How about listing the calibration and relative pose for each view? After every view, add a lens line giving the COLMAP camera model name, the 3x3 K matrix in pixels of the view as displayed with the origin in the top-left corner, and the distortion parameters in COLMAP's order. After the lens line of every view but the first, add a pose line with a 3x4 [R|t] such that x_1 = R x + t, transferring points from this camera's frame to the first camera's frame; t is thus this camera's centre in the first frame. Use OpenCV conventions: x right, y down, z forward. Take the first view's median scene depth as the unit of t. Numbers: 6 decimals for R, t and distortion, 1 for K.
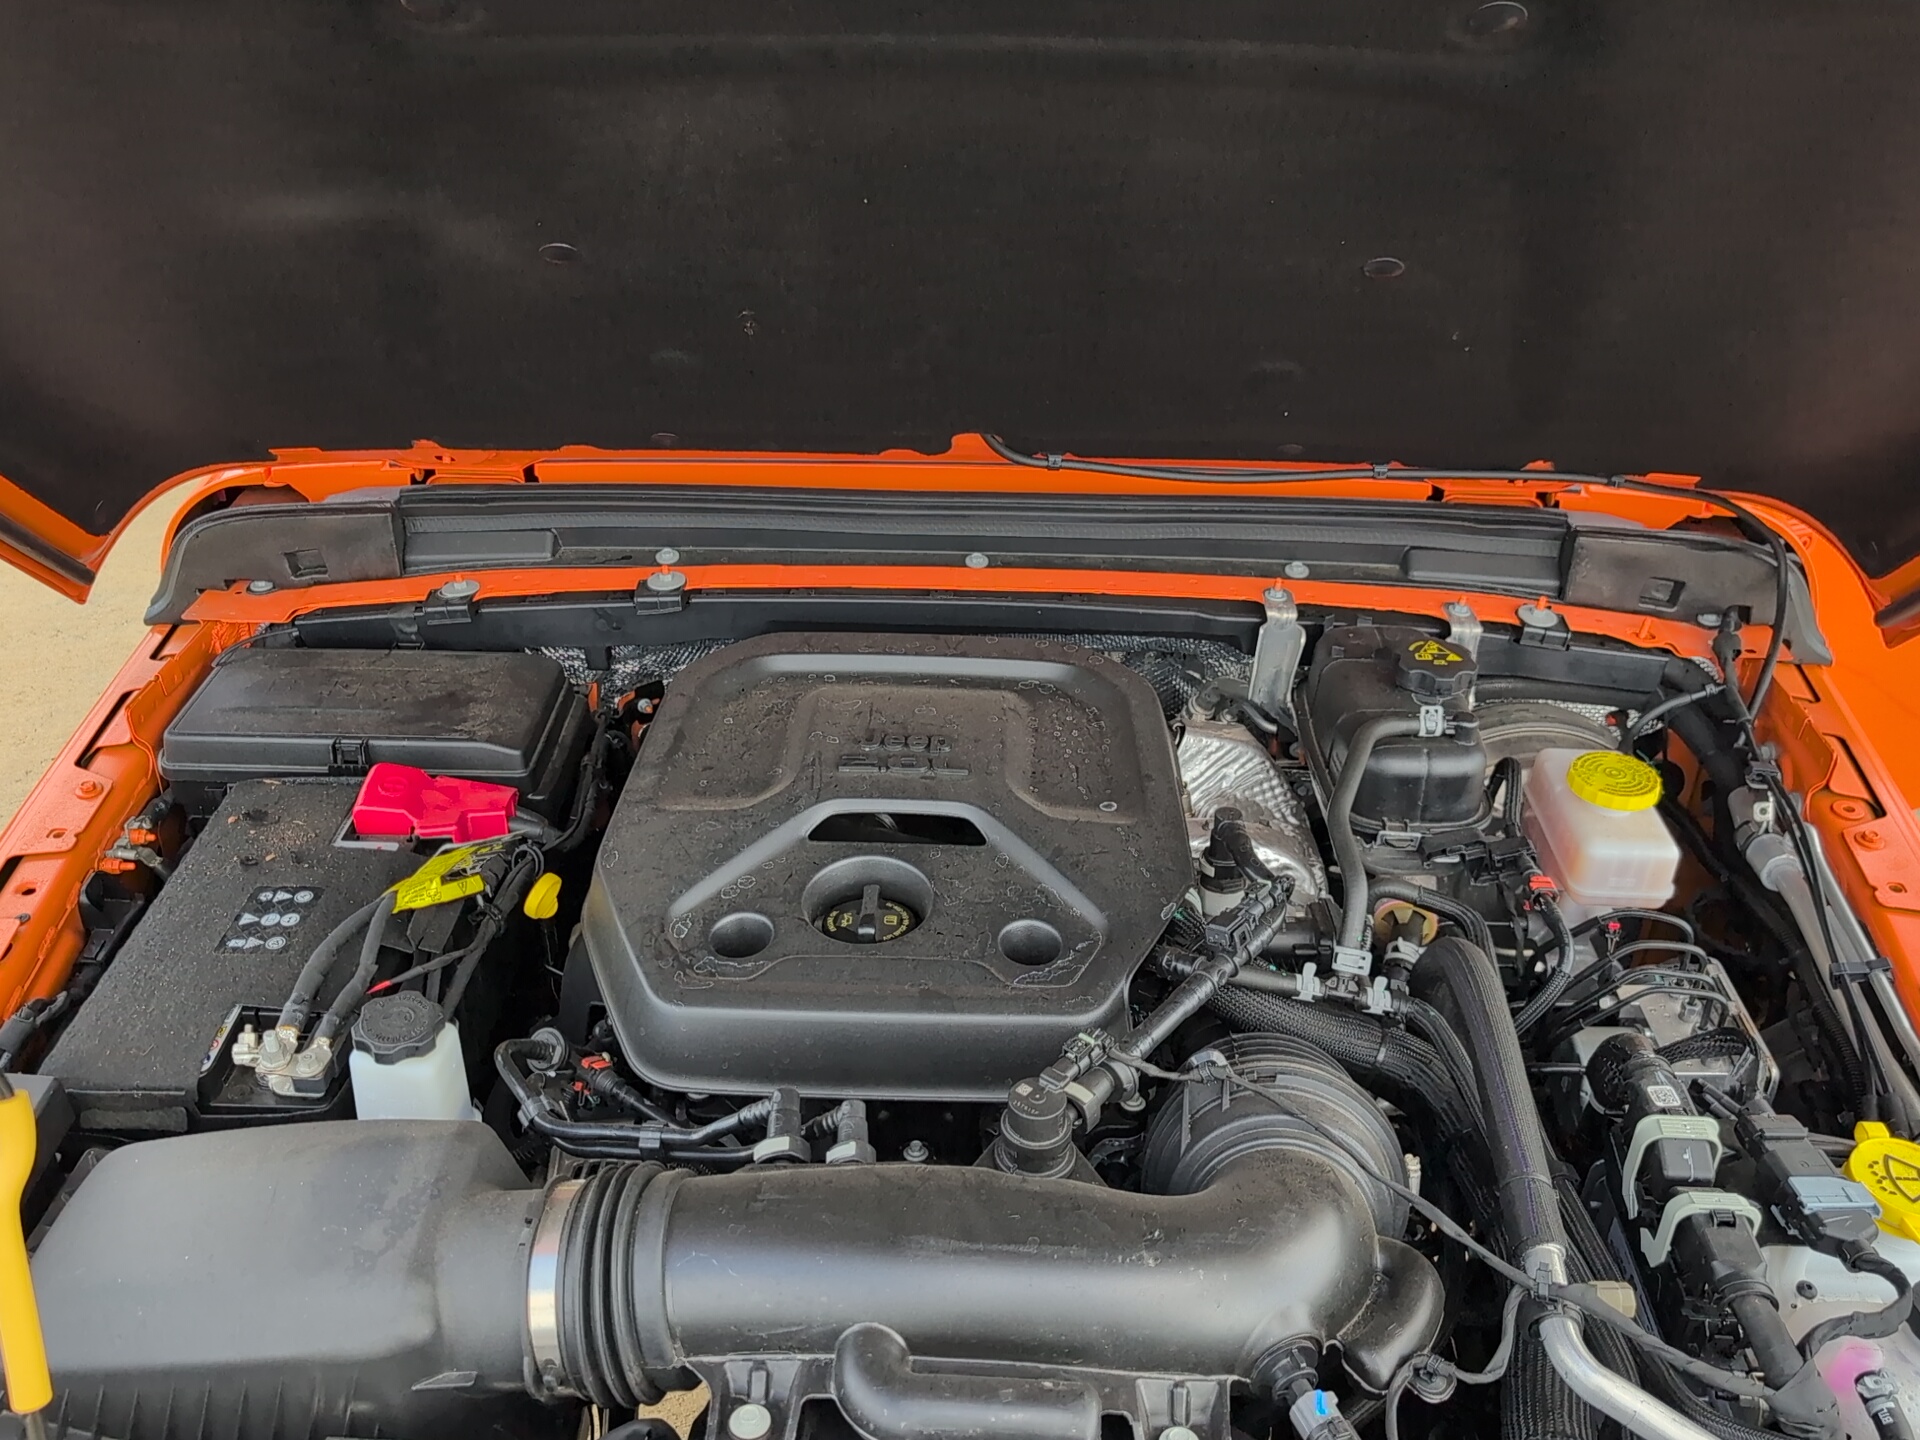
lens RADIAL K [[1654.5, 0, 960.0], [0, 1654.5, 720.0], [0, 0, 1]] dist [0.149772, -0.001979]
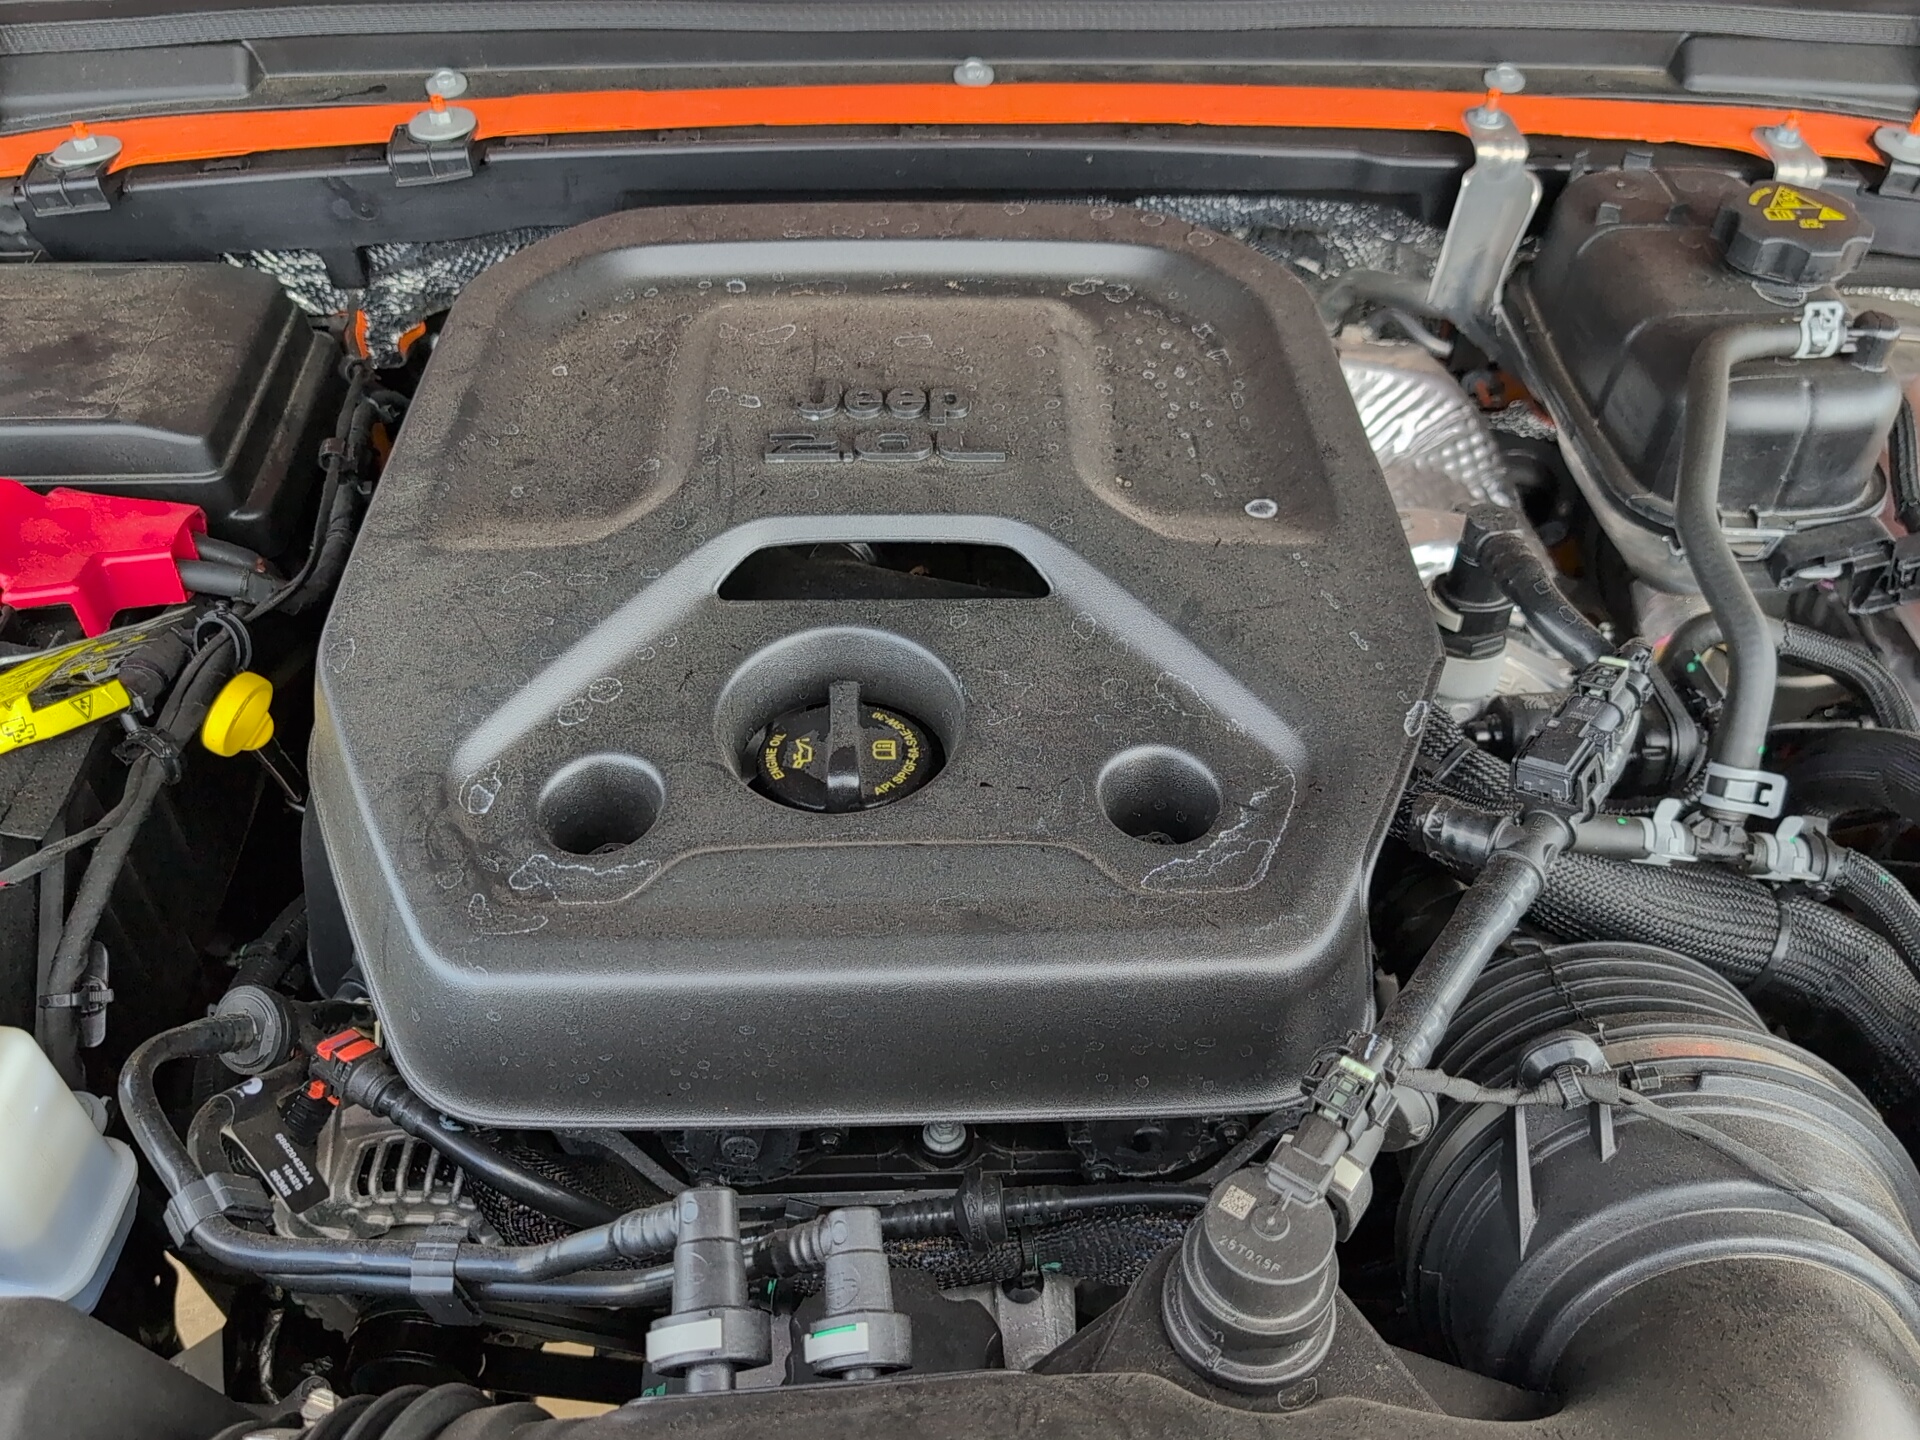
lens RADIAL K [[1664.2, 0, 960.0], [0, 1664.2, 720.0], [0, 0, 1]] dist [-0.002452, -0.003841]
pose [[0.997938, -0.044548, 0.046215, -0.037818], [0.033109, 0.974034, 0.223966, -0.006313], [-0.054993, -0.221974, 0.973501, 0.438978]]
